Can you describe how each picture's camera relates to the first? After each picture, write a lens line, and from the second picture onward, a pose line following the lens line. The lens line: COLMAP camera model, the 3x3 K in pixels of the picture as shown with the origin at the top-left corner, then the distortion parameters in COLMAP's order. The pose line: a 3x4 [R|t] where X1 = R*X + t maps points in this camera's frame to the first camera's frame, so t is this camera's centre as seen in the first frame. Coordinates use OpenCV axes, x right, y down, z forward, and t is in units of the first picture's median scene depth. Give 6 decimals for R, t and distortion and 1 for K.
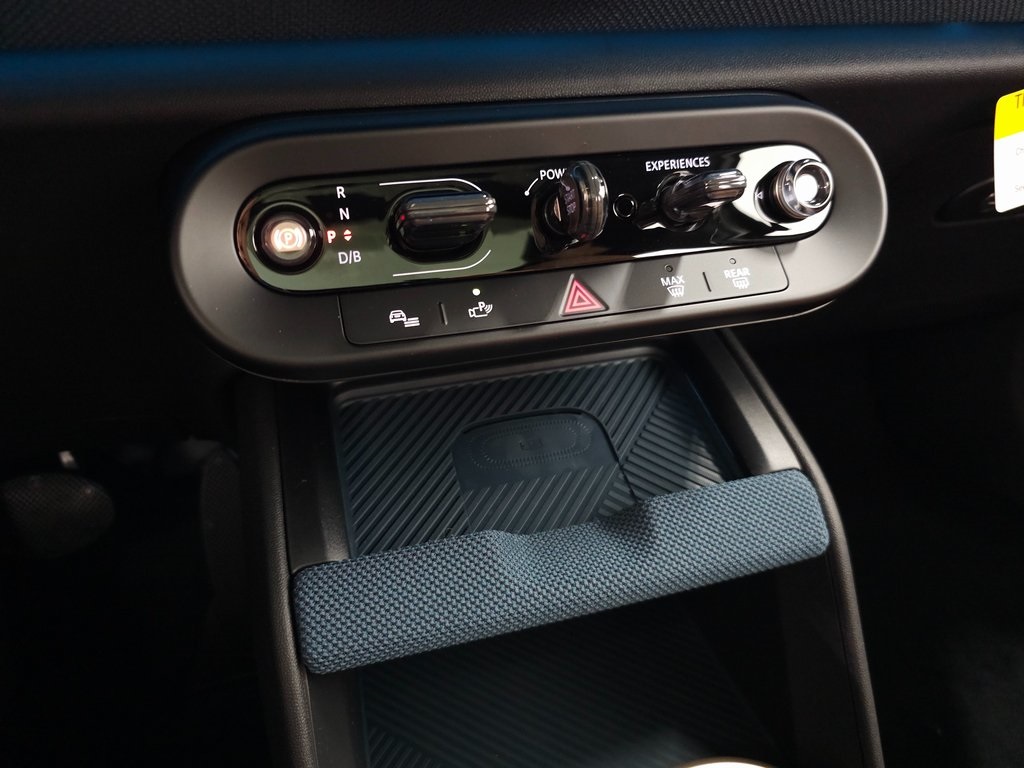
lens RADIAL K [[690.3, 0, 506.2], [0, 690.3, 377.8], [0, 0, 1]] dist [0.067046, -0.085802]
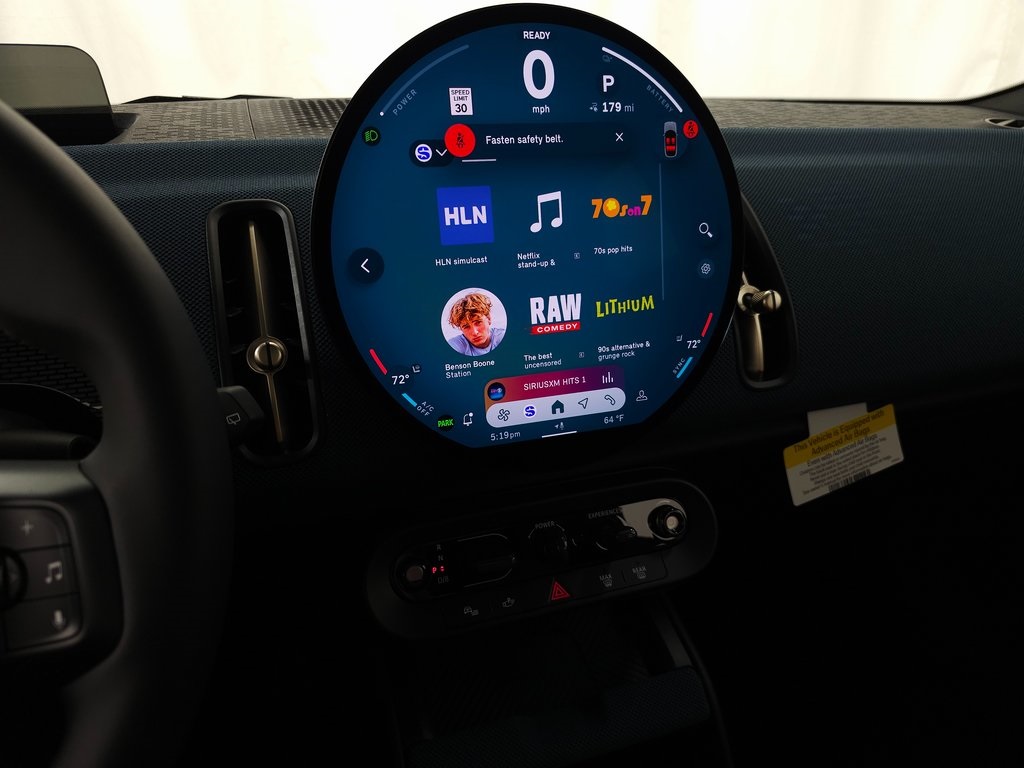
lens RADIAL K [[690.3, 0, 506.2], [0, 690.3, 377.8], [0, 0, 1]] dist [0.067046, -0.085802]
pose [[0.998813, -0.025457, 0.041535, -0.102380], [0.032149, 0.985026, -0.169385, -0.366797], [-0.036601, 0.170519, 0.984674, -0.980432]]
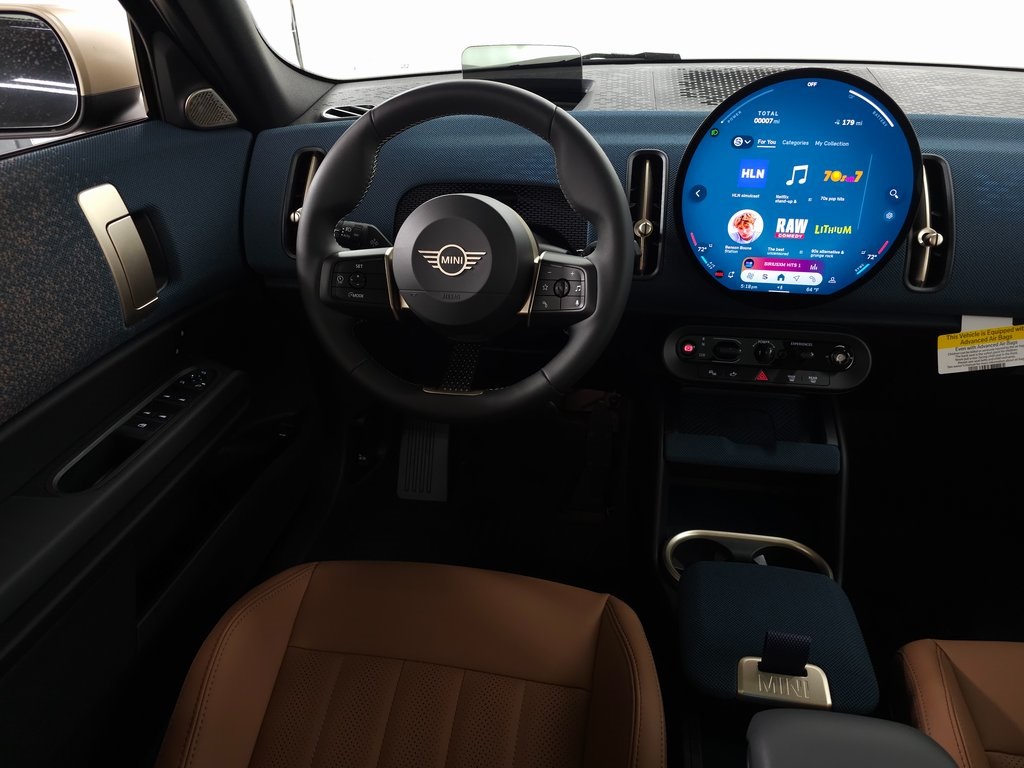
lens RADIAL K [[690.3, 0, 506.2], [0, 690.3, 377.8], [0, 0, 1]] dist [0.067046, -0.085802]
pose [[0.908691, 0.206982, -0.362546, 0.204955], [-0.207472, 0.977501, 0.038056, 0.033935], [0.362266, 0.040636, 0.931189, -2.847115]]
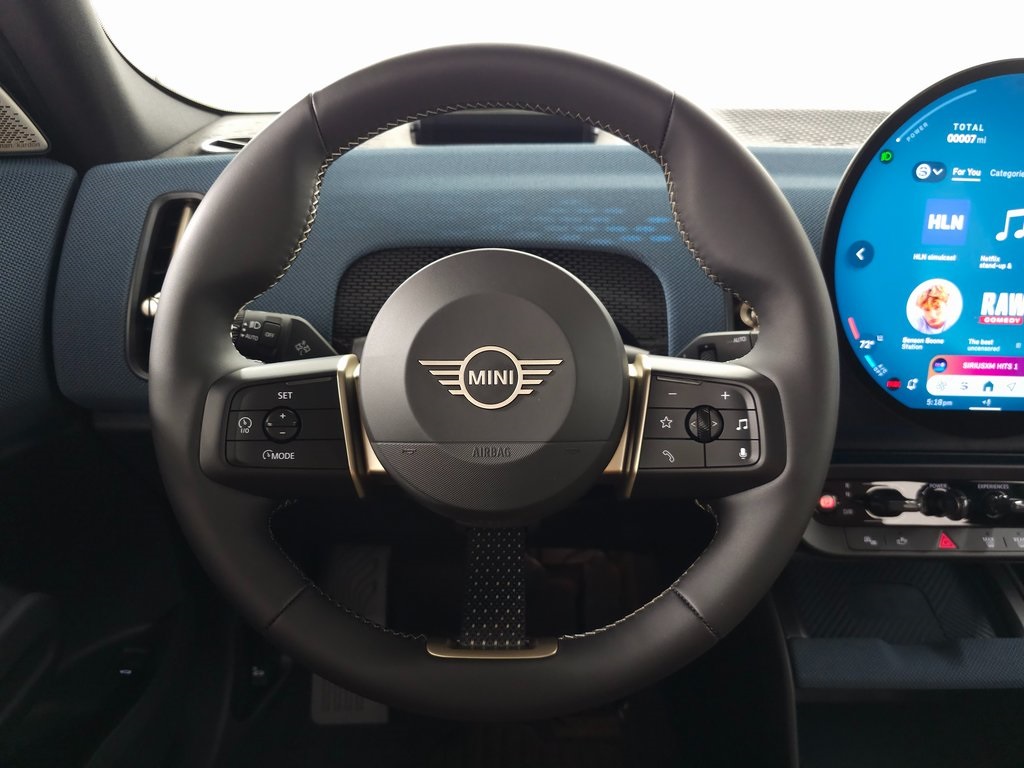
lens RADIAL K [[690.3, 0, 506.2], [0, 690.3, 377.8], [0, 0, 1]] dist [0.067046, -0.085802]
pose [[0.965515, 0.118680, -0.231724, -0.805323], [-0.153175, 0.978656, -0.137000, -0.102917], [0.210519, 0.167770, 0.963086, -1.590207]]
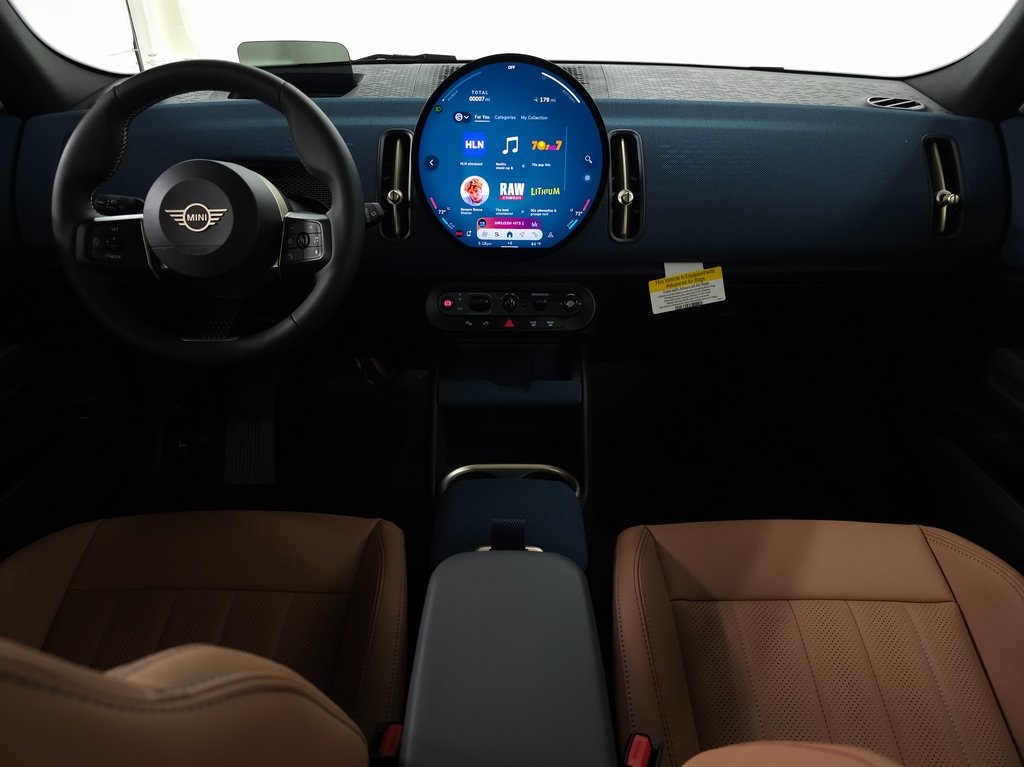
lens RADIAL K [[684.3, 0, 502.9], [0, 684.3, 378.4], [0, 0, 1]] dist [0.079701, -0.086943]
pose [[0.961551, 0.139915, -0.236313, 1.078386], [-0.148523, 0.988728, -0.018932, 0.298541], [0.231000, 0.053301, 0.971493, -3.007409]]
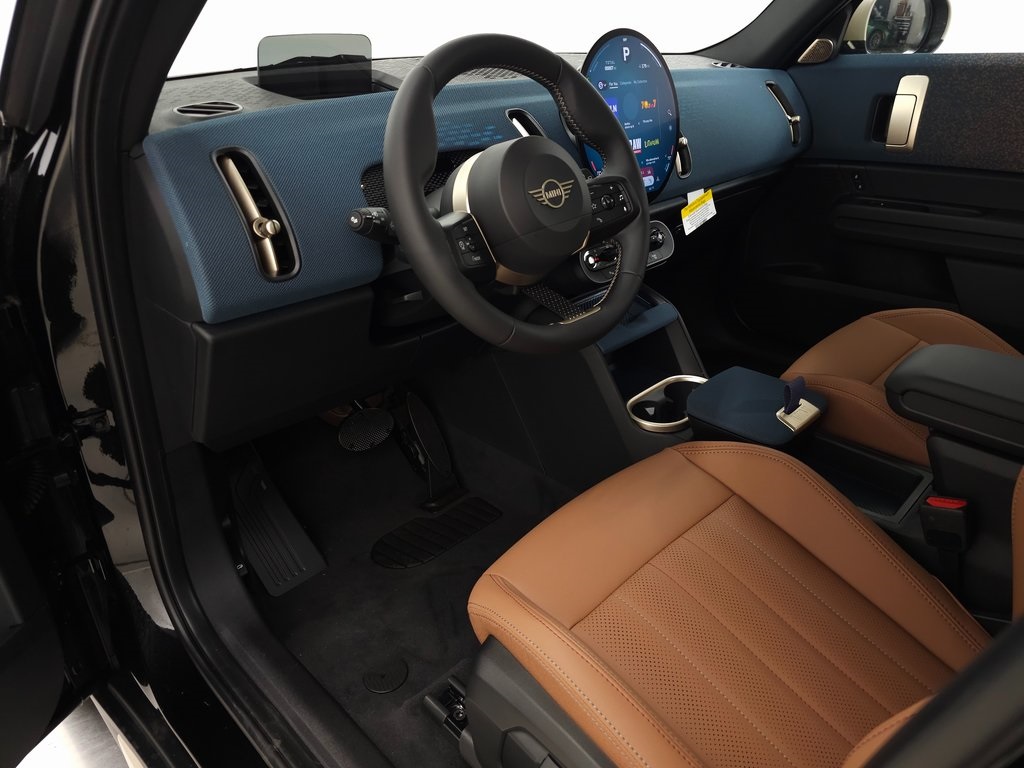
lens RADIAL K [[690.3, 0, 506.2], [0, 690.3, 377.8], [0, 0, 1]] dist [0.067046, -0.085802]
pose [[0.871032, -0.226438, 0.435924, -2.889630], [0.264510, 0.963983, -0.027789, 0.532532], [-0.413930, 0.139511, 0.899555, -2.822727]]
